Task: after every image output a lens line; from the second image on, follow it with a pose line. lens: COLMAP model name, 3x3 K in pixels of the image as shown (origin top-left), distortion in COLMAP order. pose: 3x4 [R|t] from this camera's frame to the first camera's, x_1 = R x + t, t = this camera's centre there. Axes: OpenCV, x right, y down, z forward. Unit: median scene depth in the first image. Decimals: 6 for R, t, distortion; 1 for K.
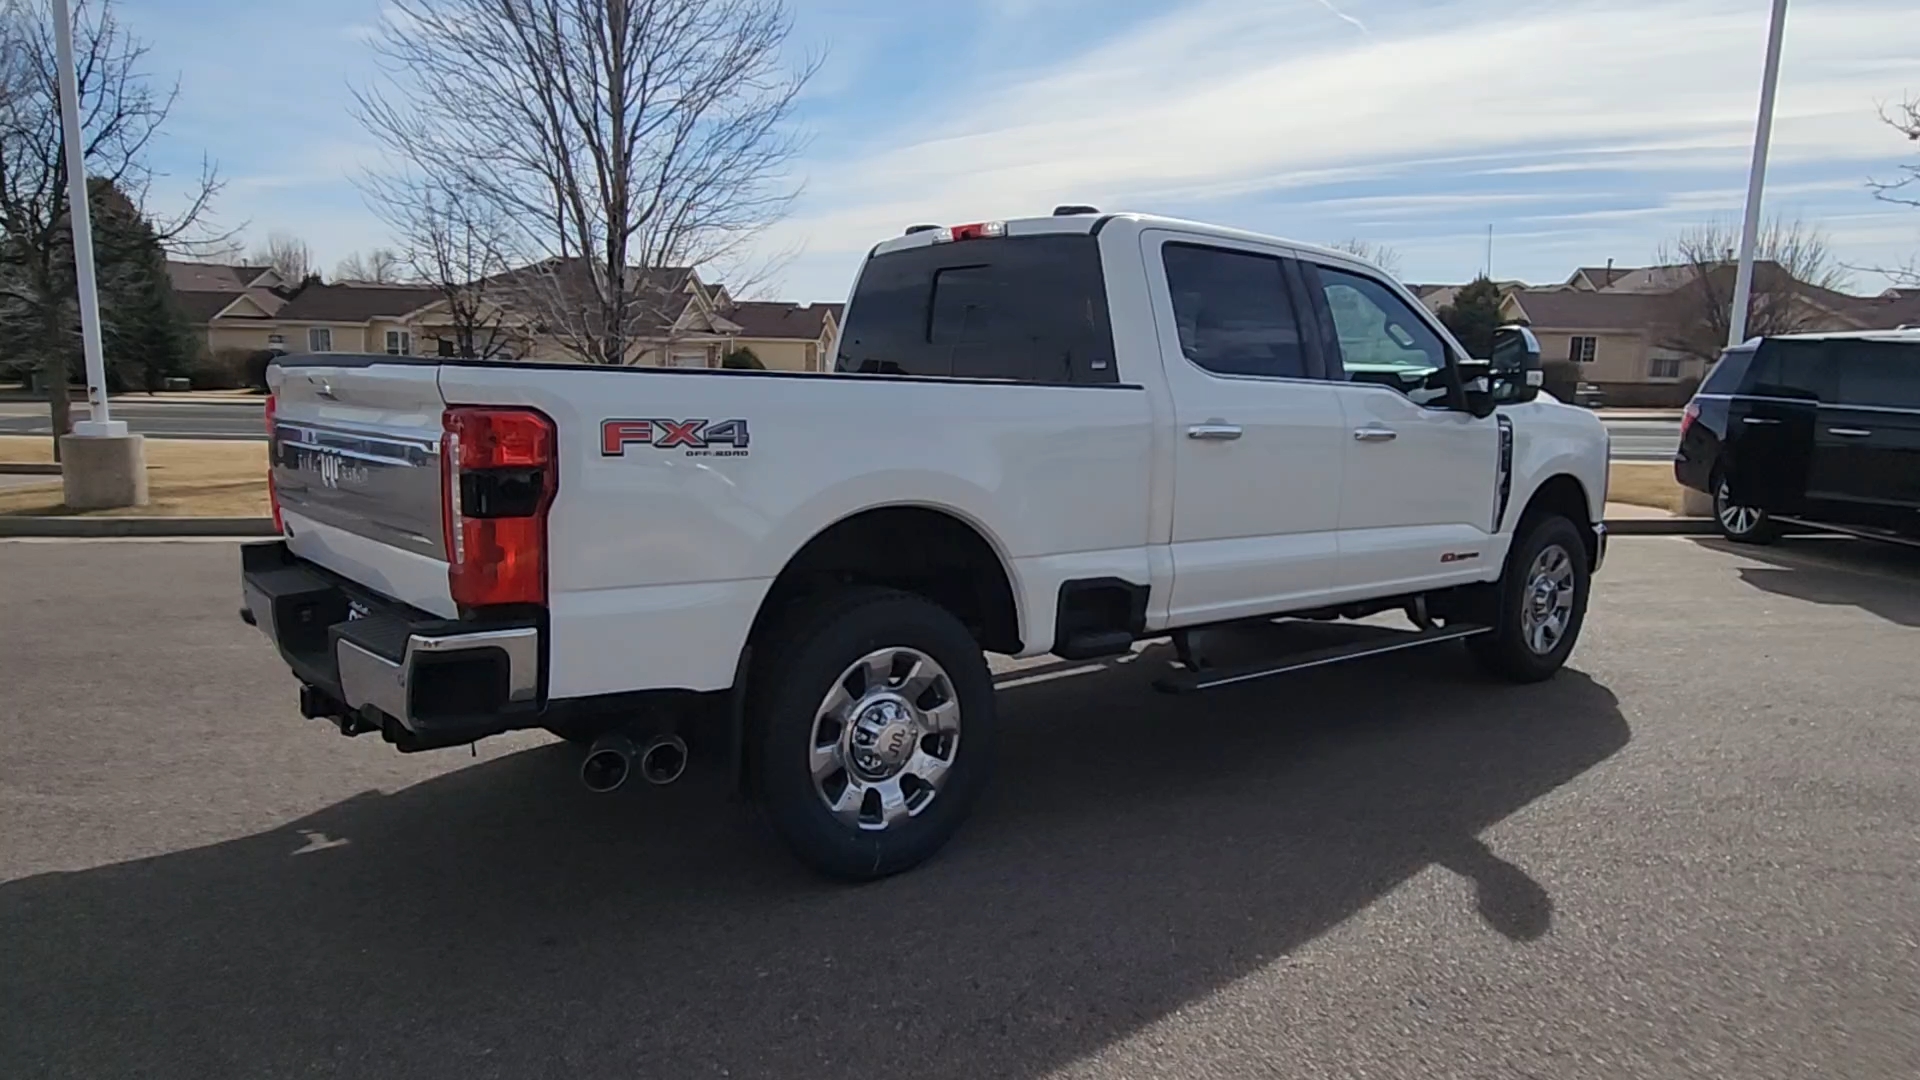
lens RADIAL K [[1279.2, 0, 959.4], [0, 1279.2, 534.7], [0, 0, 1]] dist [0.002027, 0.008178]
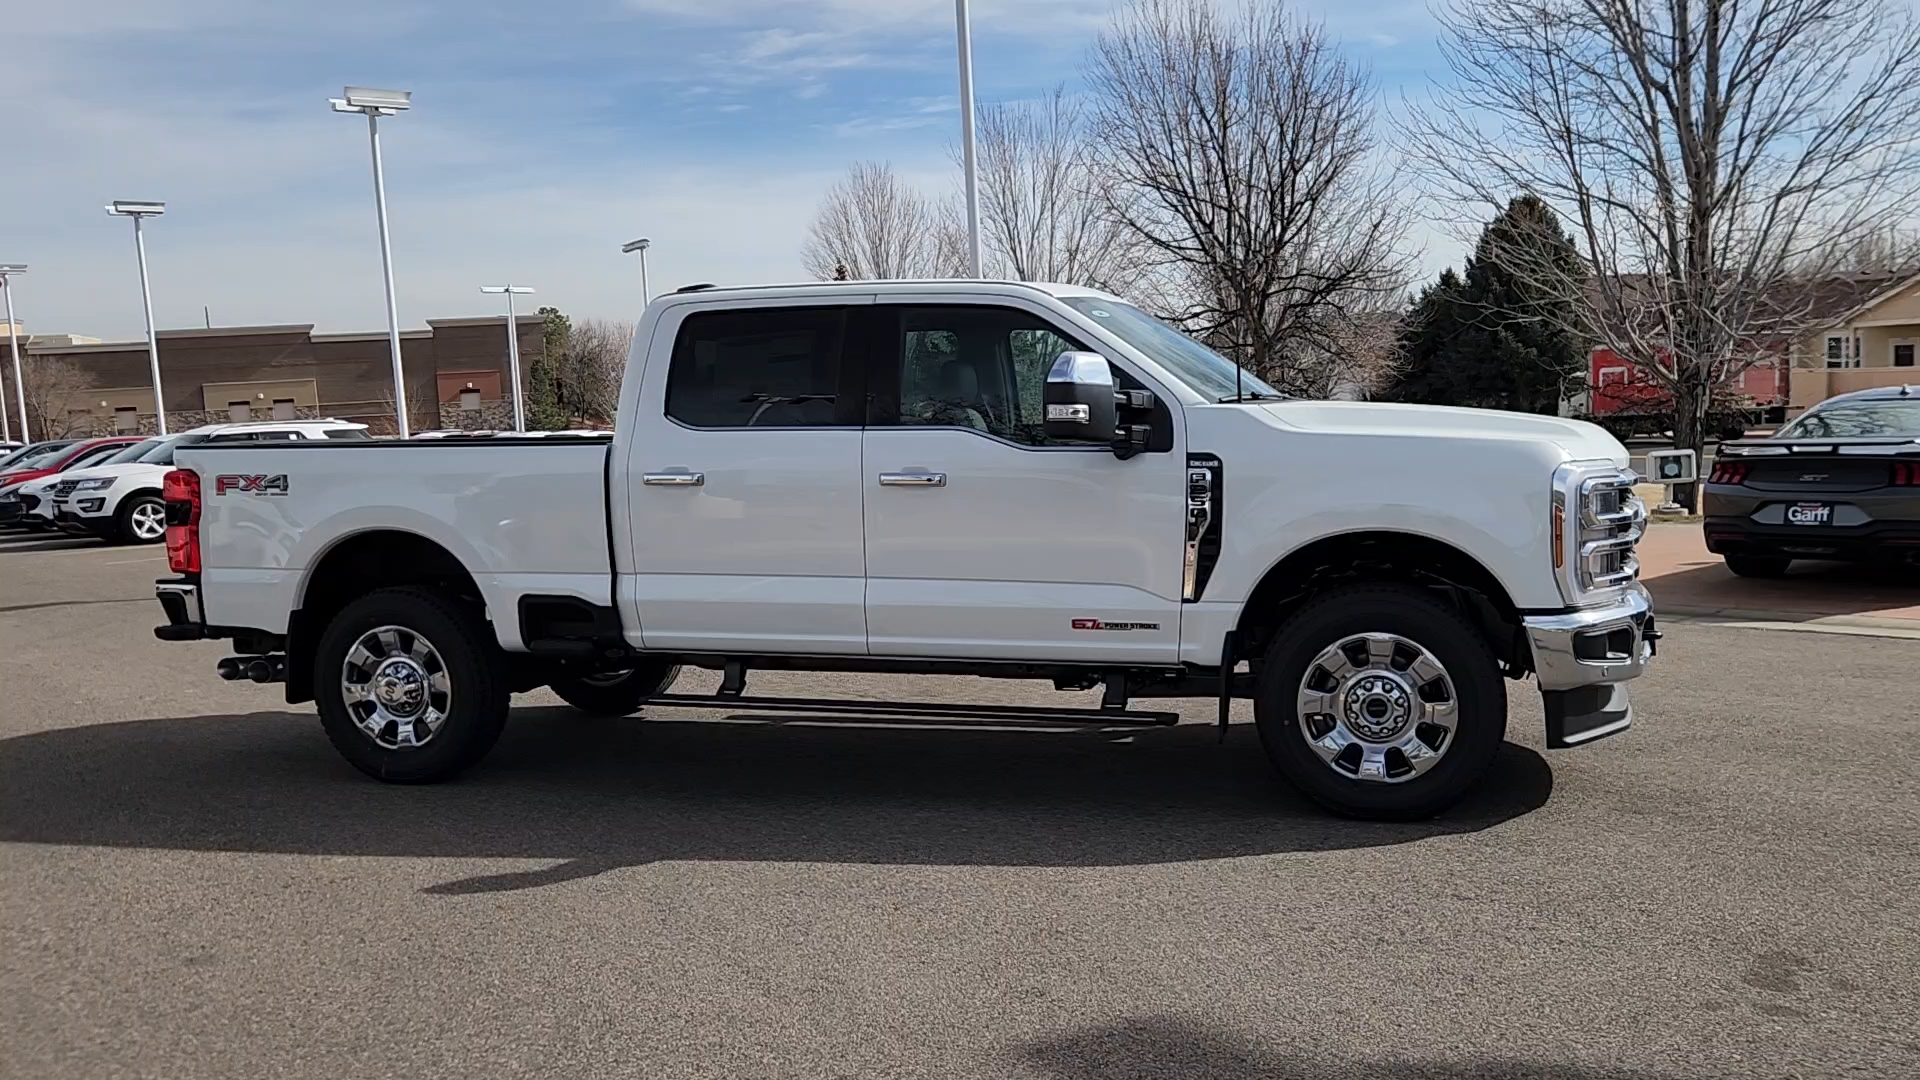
lens RADIAL K [[1633.8, 0, 943.3], [0, 1633.8, 535.7], [0, 0, 1]] dist [0.041731, -0.033148]
pose [[0.526992, 0.026768, -0.849448, 1.295875], [-0.060416, 0.998155, -0.006027, -0.029501], [0.847720, 0.054496, 0.527637, 0.362131]]
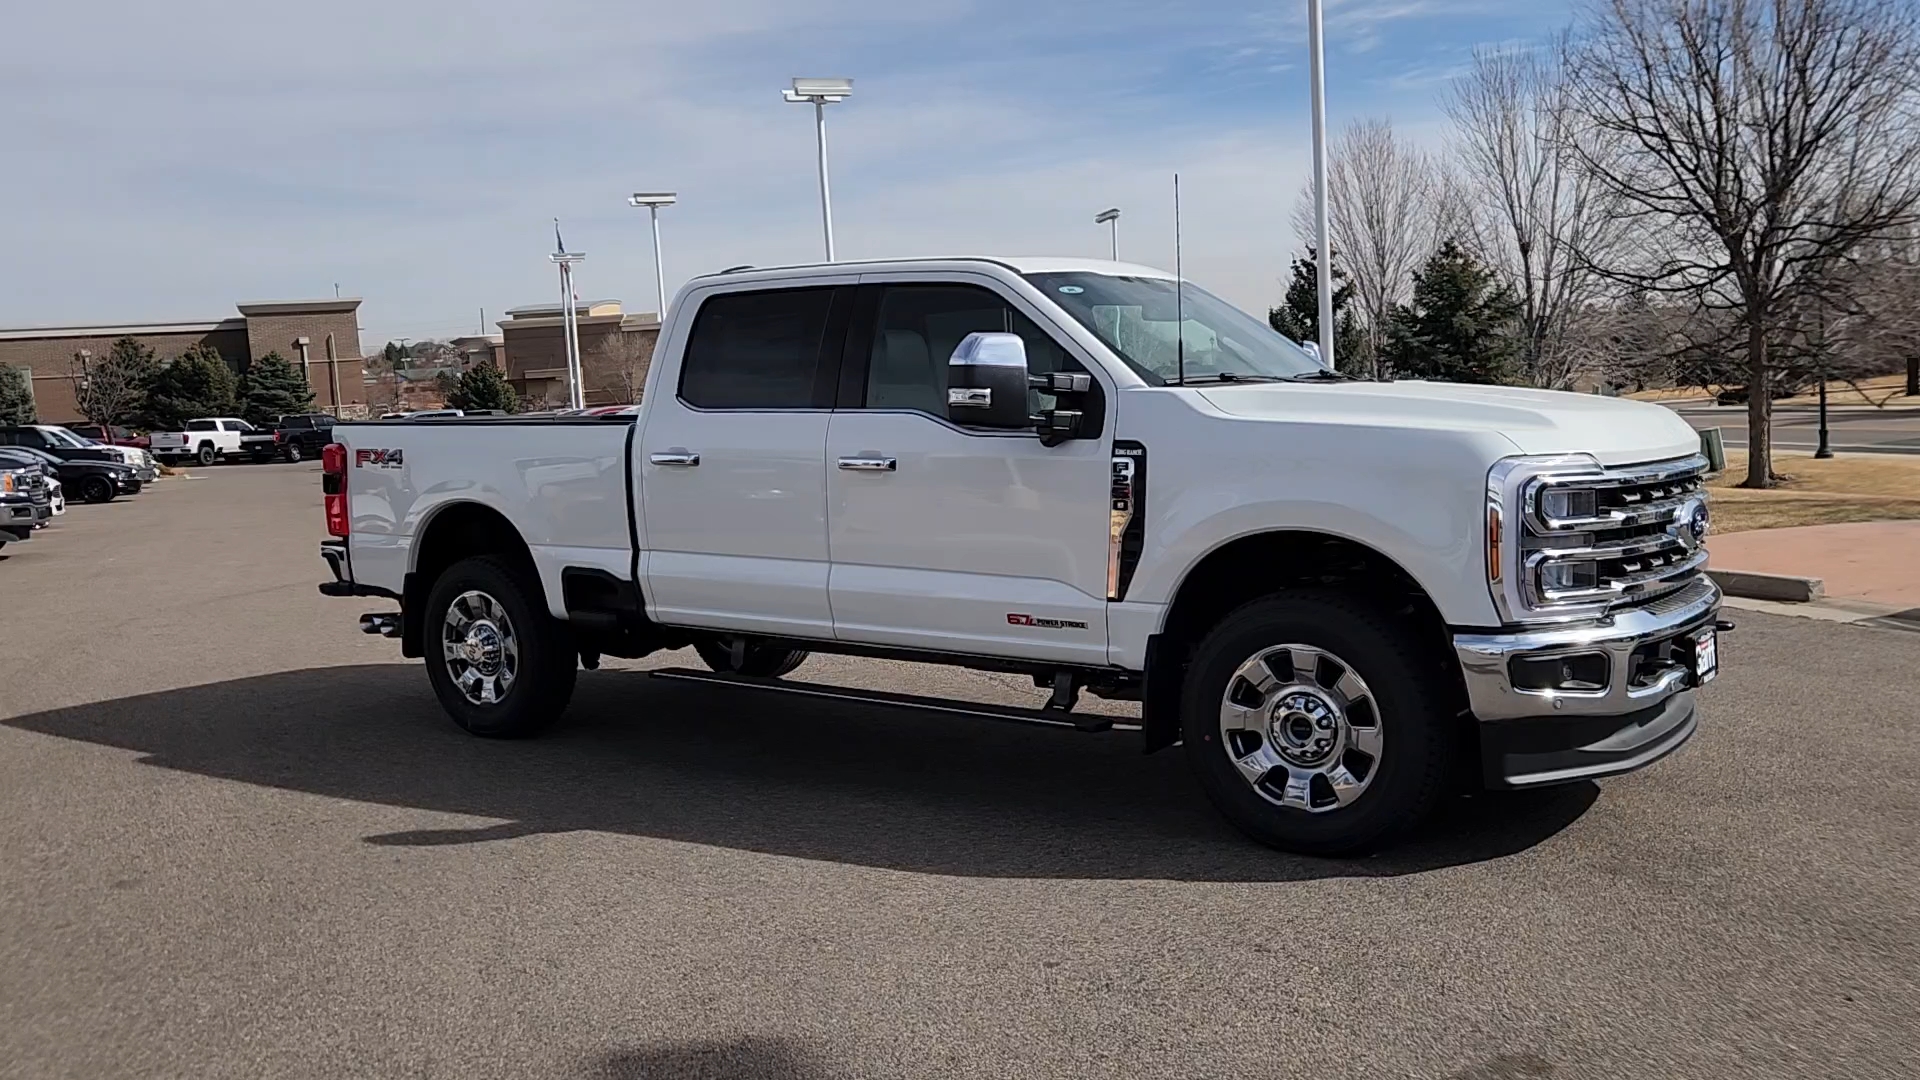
lens RADIAL K [[1633.8, 0, 941.8], [0, 1633.8, 542.6], [0, 0, 1]] dist [0.041731, -0.033148]
pose [[0.227661, 0.058510, -0.971981, 1.414151], [-0.081314, 0.995849, 0.040901, -0.070729], [0.970339, 0.069724, 0.231474, 0.741178]]
